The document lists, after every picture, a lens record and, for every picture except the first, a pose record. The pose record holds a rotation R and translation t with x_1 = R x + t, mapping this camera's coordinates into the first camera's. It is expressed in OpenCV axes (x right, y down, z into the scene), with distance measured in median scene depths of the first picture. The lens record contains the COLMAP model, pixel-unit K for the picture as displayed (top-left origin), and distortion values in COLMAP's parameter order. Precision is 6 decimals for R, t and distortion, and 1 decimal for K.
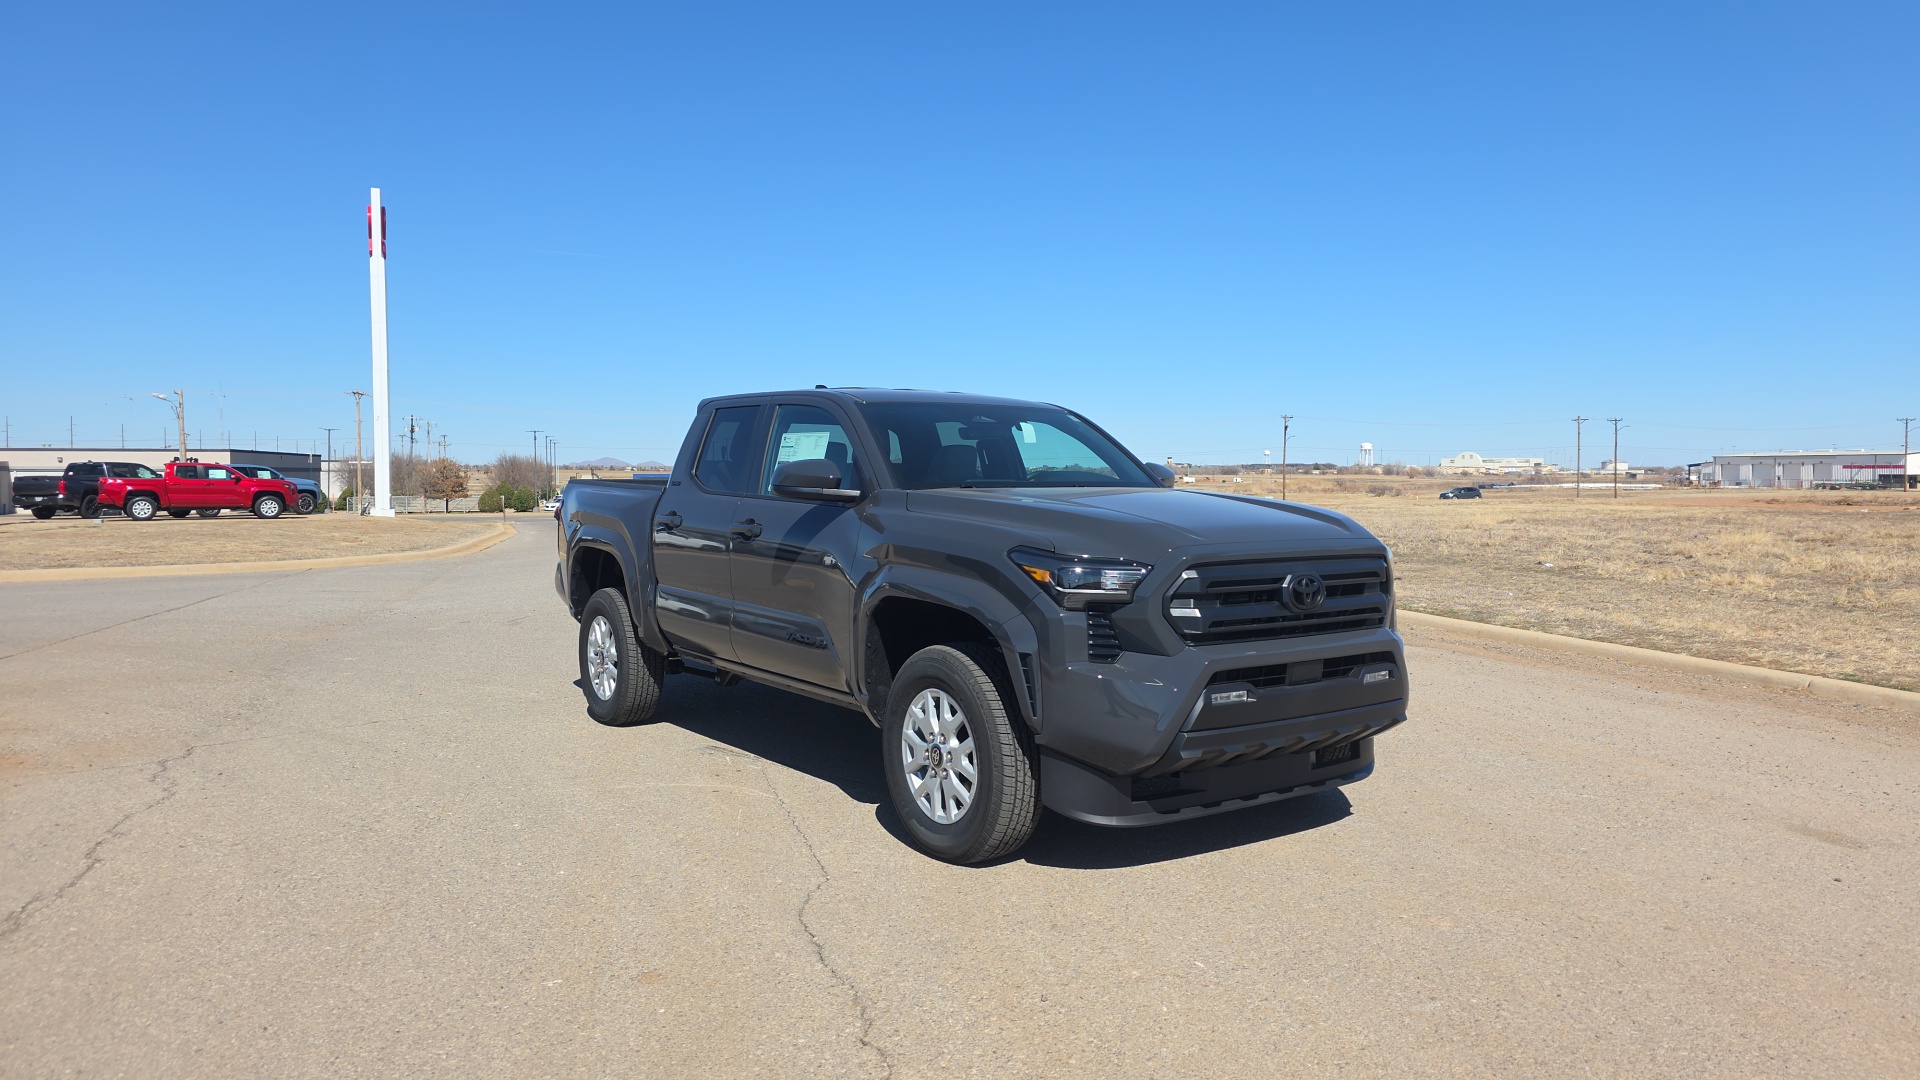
lens RADIAL K [[1346.4, 0, 960.0], [0, 1346.4, 540.0], [0, 0, 1]] dist [0.046806, -0.069640]
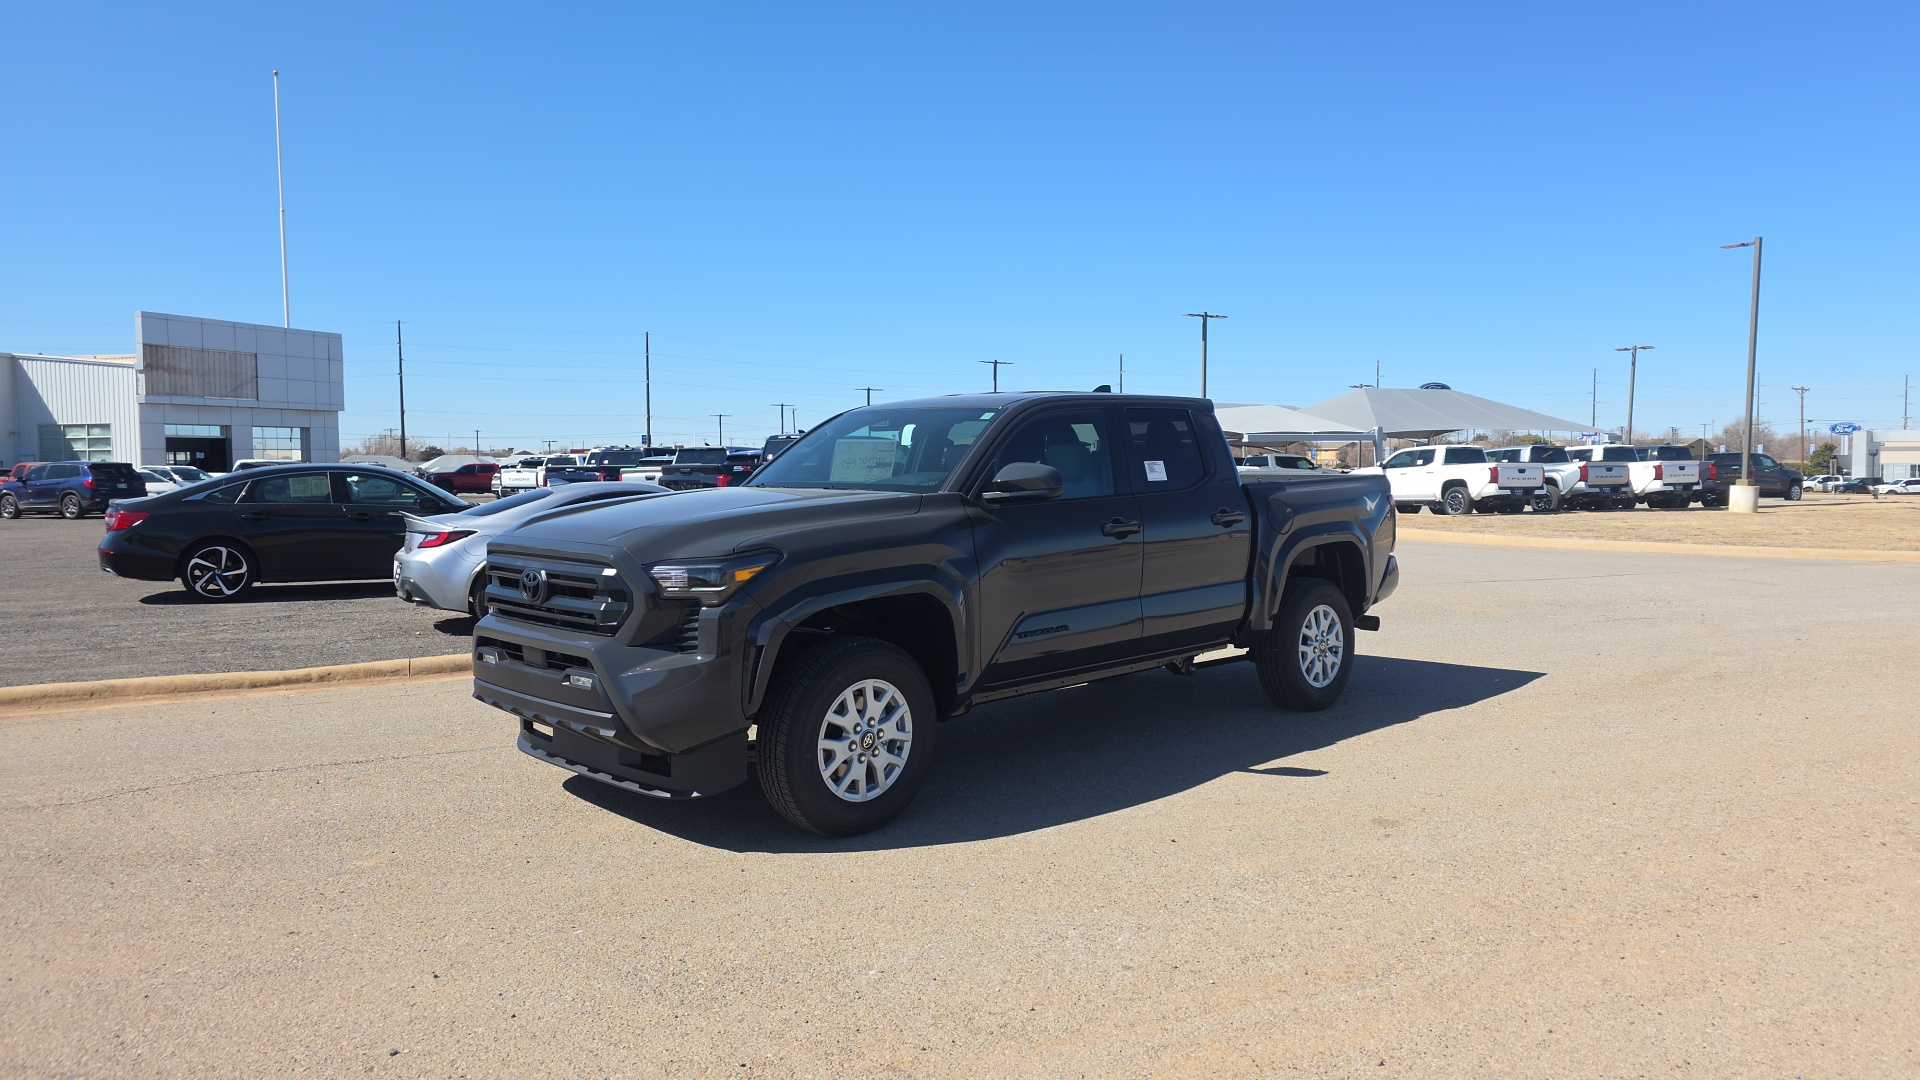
lens RADIAL K [[1234.6, 0, 960.0], [0, 1234.6, 540.0], [0, 0, 1]] dist [0.054138, -0.000132]
pose [[0.157720, 0.061755, -0.985551, 0.114879], [-0.041909, 0.997562, 0.055801, -0.006227], [0.986594, 0.032502, 0.159923, 0.102387]]
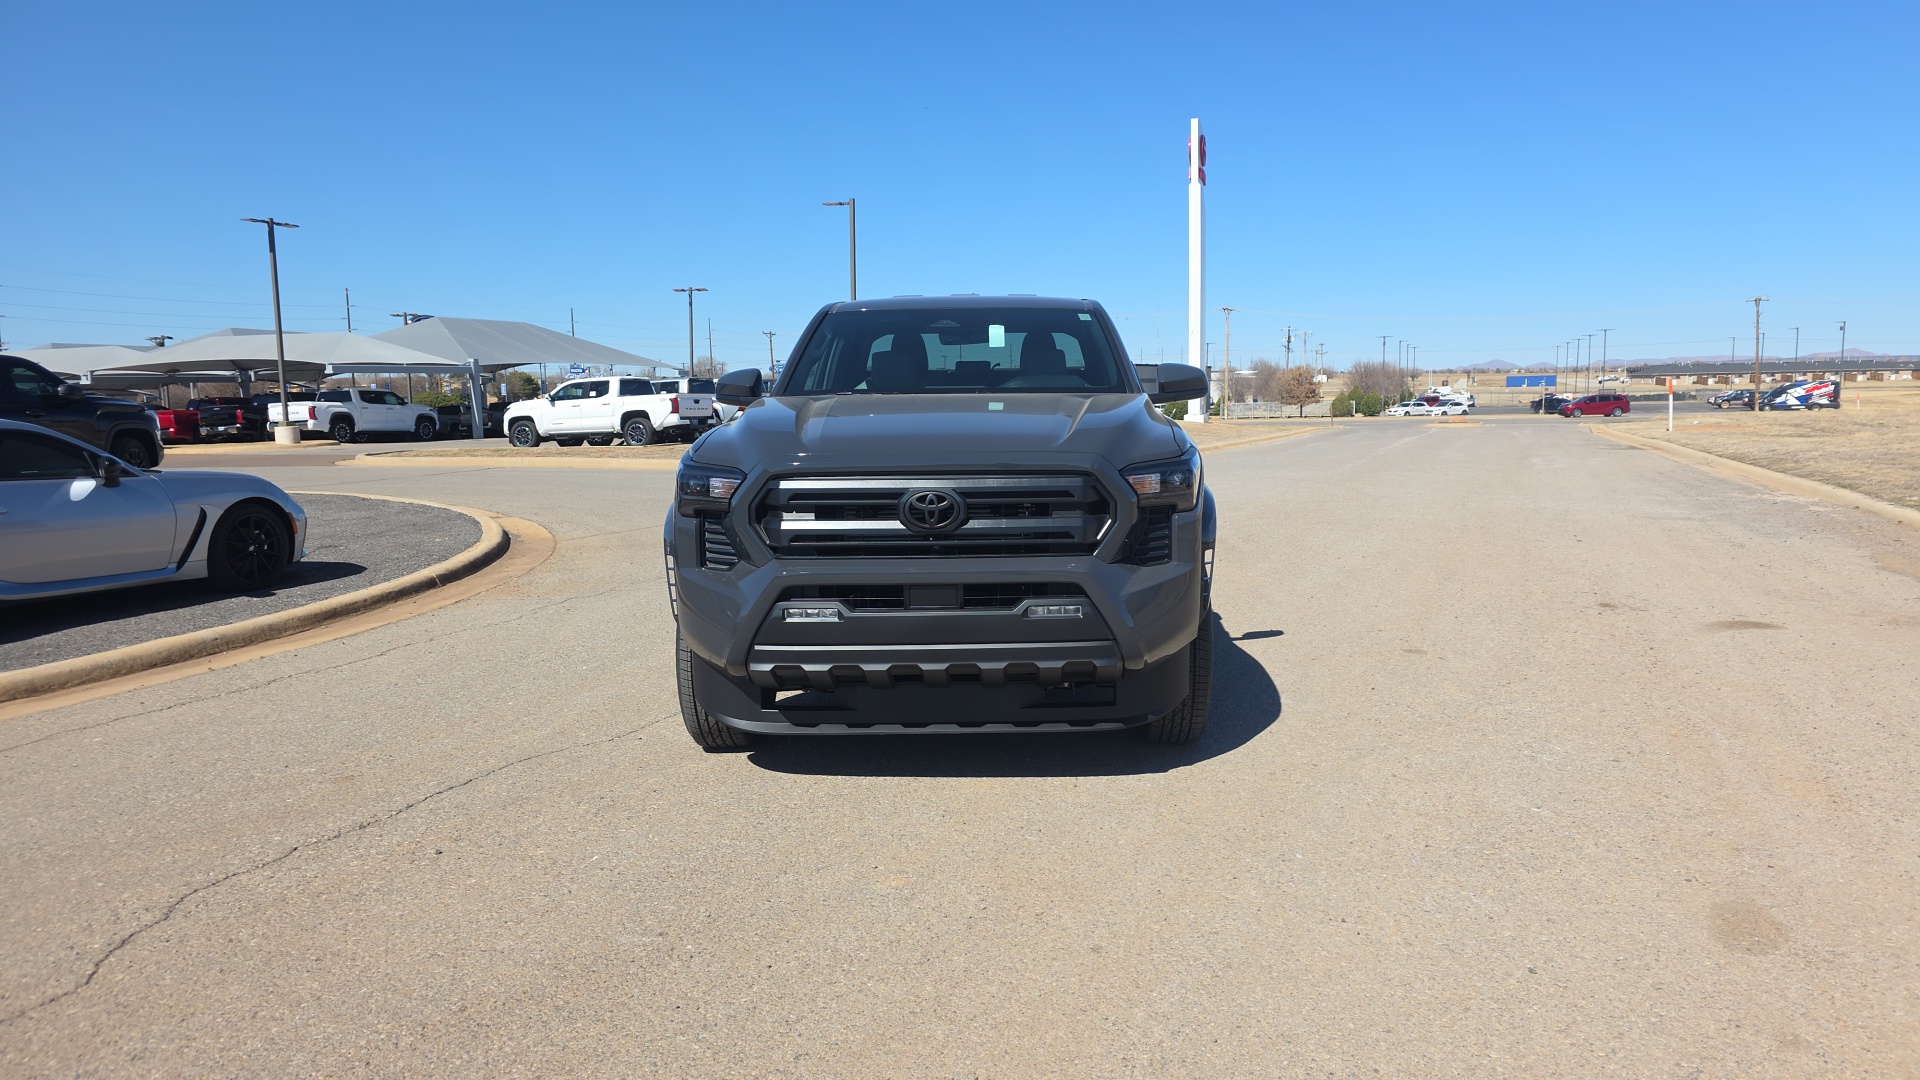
lens RADIAL K [[1285.6, 0, 931.2], [0, 1285.6, 562.0], [0, 0, 1]] dist [0.040777, -0.001532]
pose [[0.786546, 0.069346, -0.613625, 0.068175], [-0.012971, 0.995311, 0.095855, -0.000783], [0.617395, -0.067435, 0.783758, 0.027697]]
